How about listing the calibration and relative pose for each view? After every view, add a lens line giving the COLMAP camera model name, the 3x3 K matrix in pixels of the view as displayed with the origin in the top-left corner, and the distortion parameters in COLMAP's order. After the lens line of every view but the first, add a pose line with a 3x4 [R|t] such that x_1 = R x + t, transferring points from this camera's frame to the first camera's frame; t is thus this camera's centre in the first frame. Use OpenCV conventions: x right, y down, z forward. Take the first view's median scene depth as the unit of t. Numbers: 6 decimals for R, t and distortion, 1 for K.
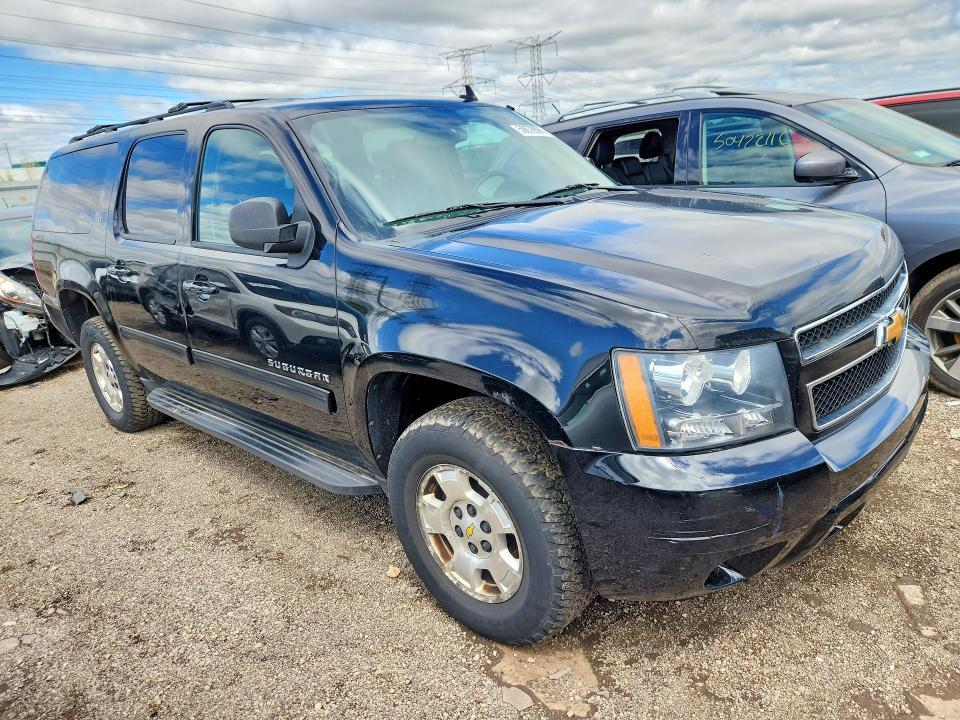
lens RADIAL K [[772.8, 0, 498.8], [0, 772.8, 361.1], [0, 0, 1]] dist [0.007031, 0.011292]
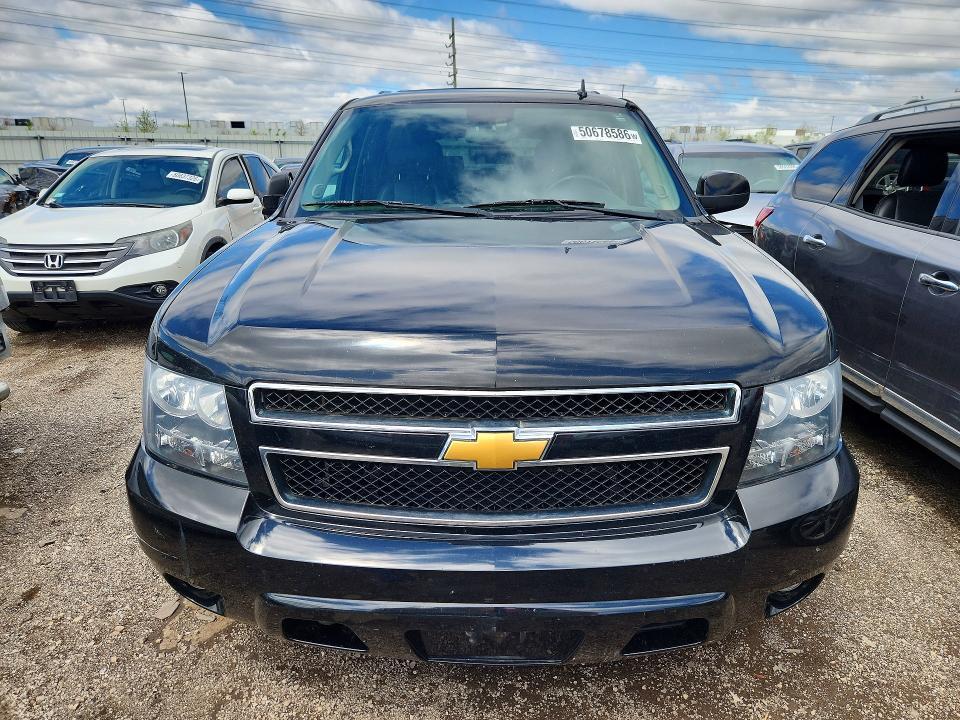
lens RADIAL K [[772.8, 0, 498.8], [0, 772.8, 361.1], [0, 0, 1]] dist [0.007031, 0.011292]
pose [[0.592948, 0.295689, -0.748987, 0.687578], [-0.265583, 0.949906, 0.164756, -0.162460], [0.760183, 0.101227, 0.641775, 0.360767]]
